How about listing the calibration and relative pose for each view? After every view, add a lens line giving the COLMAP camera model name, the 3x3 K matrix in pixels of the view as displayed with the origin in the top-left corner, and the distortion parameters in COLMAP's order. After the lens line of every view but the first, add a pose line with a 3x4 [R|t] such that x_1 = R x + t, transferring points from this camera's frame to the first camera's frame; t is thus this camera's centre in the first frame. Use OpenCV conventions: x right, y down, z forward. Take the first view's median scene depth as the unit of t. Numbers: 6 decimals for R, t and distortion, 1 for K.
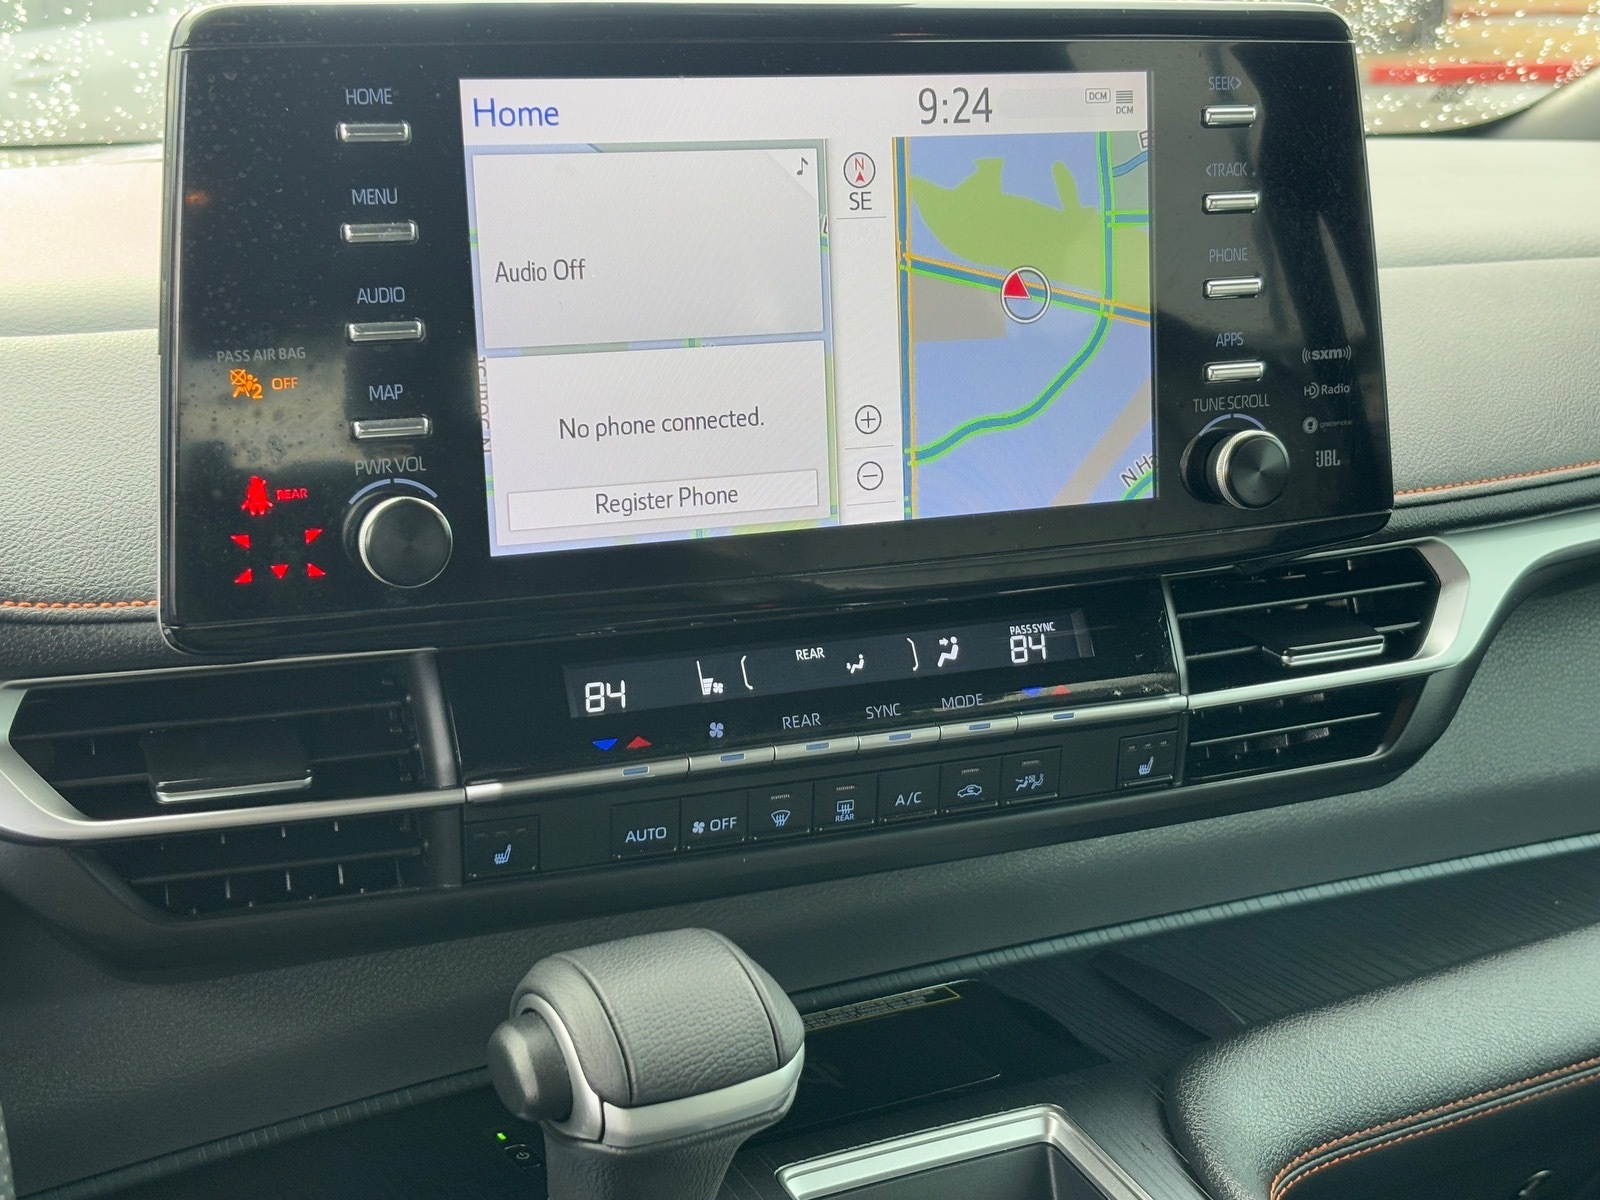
lens RADIAL K [[2470.2, 0, 789.5], [0, 2470.2, 626.5], [0, 0, 1]] dist [0.157038, 0.000000]
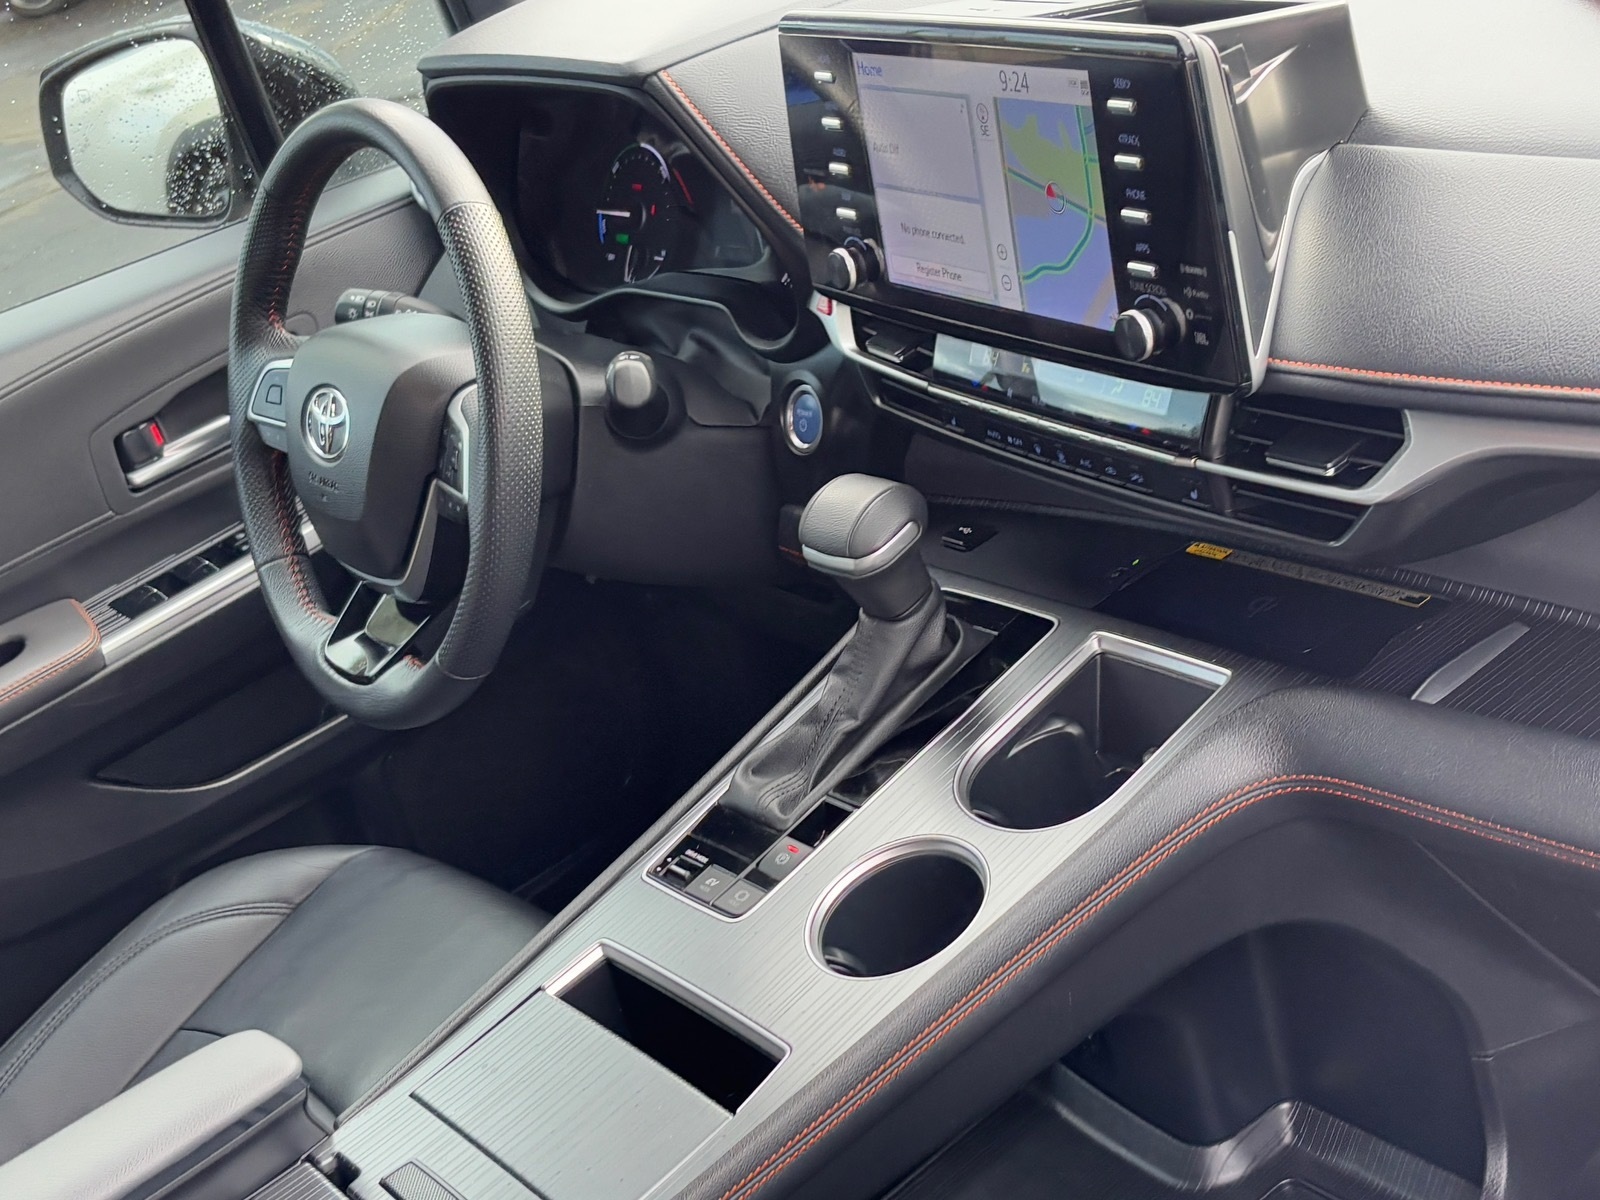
lens RADIAL K [[2306.6, 0, 787.7], [0, 2306.6, 642.1], [0, 0, 1]] dist [0.112069, 0.000000]
pose [[0.131974, 0.405548, -0.904497, 1.558699], [0.033050, 0.910170, 0.412914, -0.498407], [0.990702, -0.084388, 0.106715, 0.625534]]
